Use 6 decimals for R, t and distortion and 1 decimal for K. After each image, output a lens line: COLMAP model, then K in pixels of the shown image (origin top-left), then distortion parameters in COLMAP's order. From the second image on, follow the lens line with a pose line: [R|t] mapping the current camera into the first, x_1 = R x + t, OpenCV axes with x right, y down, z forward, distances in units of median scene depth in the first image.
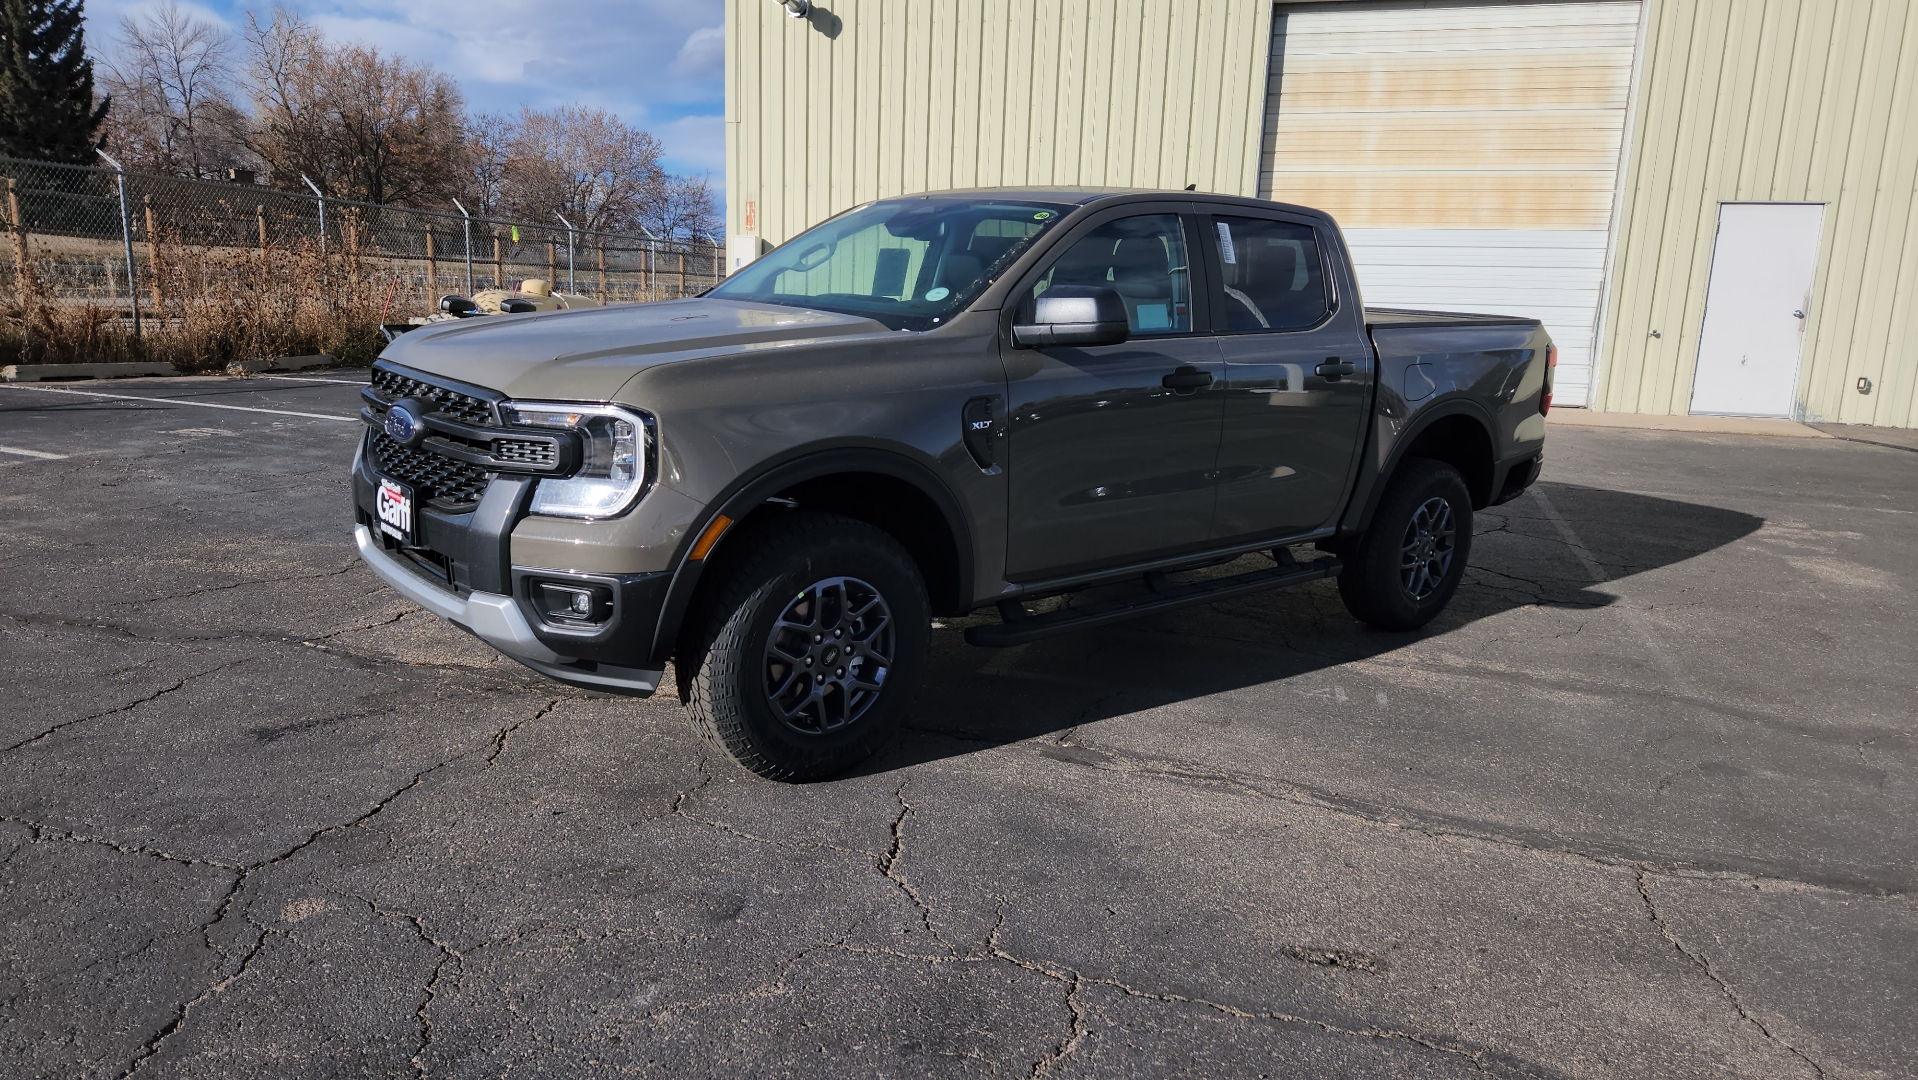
lens RADIAL K [[1276.3, 0, 942.5], [0, 1276.3, 570.8], [0, 0, 1]] dist [0.070742, -0.056297]
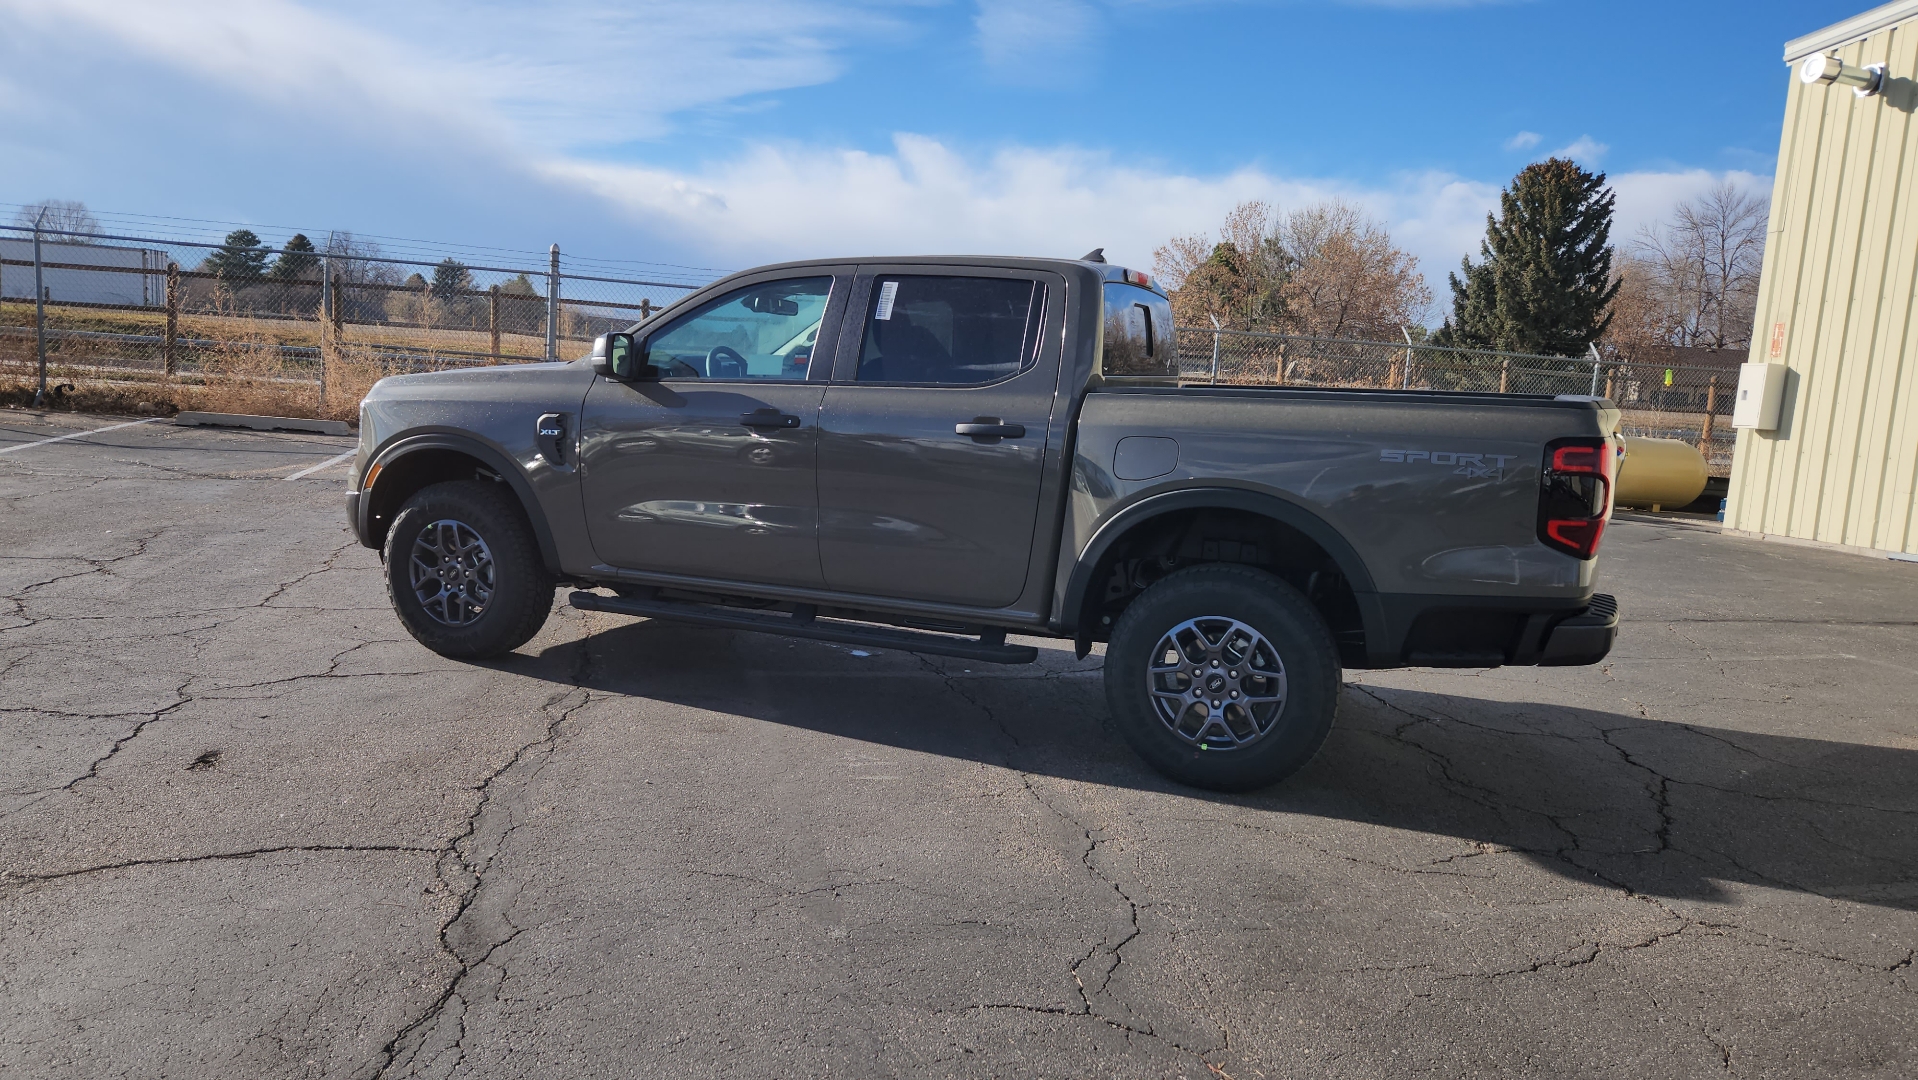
lens RADIAL K [[1276.3, 0, 924.6], [0, 1276.3, 557.1], [0, 0, 1]] dist [0.070742, -0.056297]
pose [[0.461732, 0.109011, -0.880295, 0.972211], [-0.229510, 0.973306, 0.000146, -0.051697], [0.856813, 0.201969, 0.474426, 0.486021]]
